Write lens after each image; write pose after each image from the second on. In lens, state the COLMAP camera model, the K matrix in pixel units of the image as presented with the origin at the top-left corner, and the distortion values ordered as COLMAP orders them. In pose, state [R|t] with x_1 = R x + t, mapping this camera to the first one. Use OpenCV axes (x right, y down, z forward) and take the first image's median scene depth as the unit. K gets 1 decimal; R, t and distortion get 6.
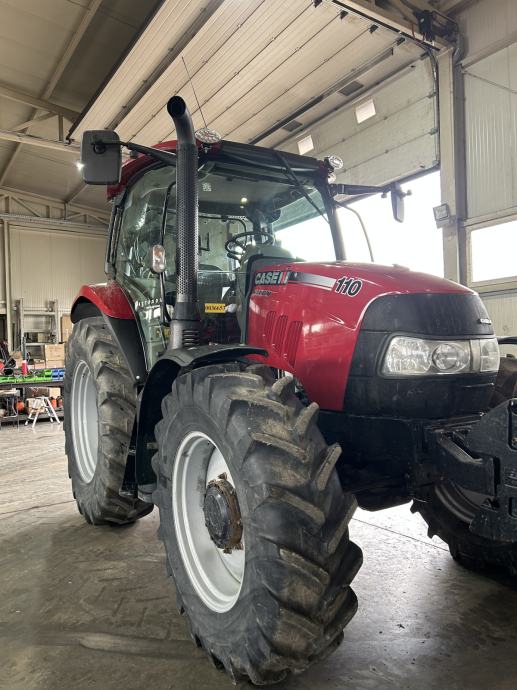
lens RADIAL K [[526.2, 0, 258.5], [0, 526.2, 345.0], [0, 0, 1]] dist [0.009509, 0.001719]
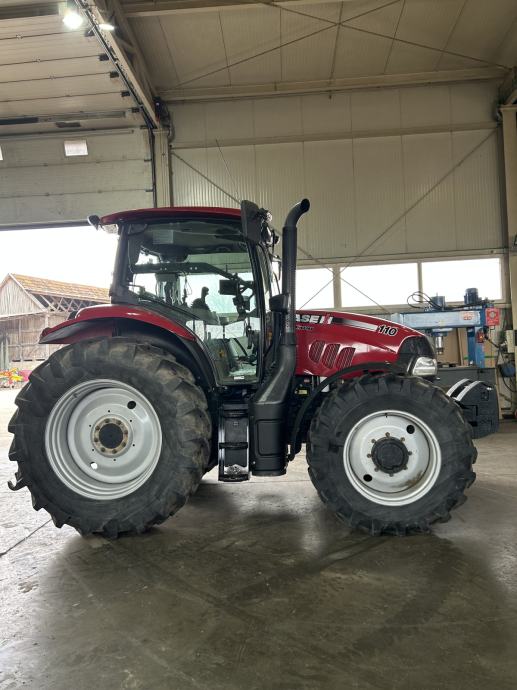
lens RADIAL K [[526.2, 0, 258.5], [0, 526.2, 345.0], [0, 0, 1]] dist [0.009509, 0.001719]
pose [[0.583249, 0.022615, 0.811979, -1.028414], [0.008466, 0.999389, -0.033916, 0.000861], [-0.812250, 0.026655, 0.582701, 0.174021]]
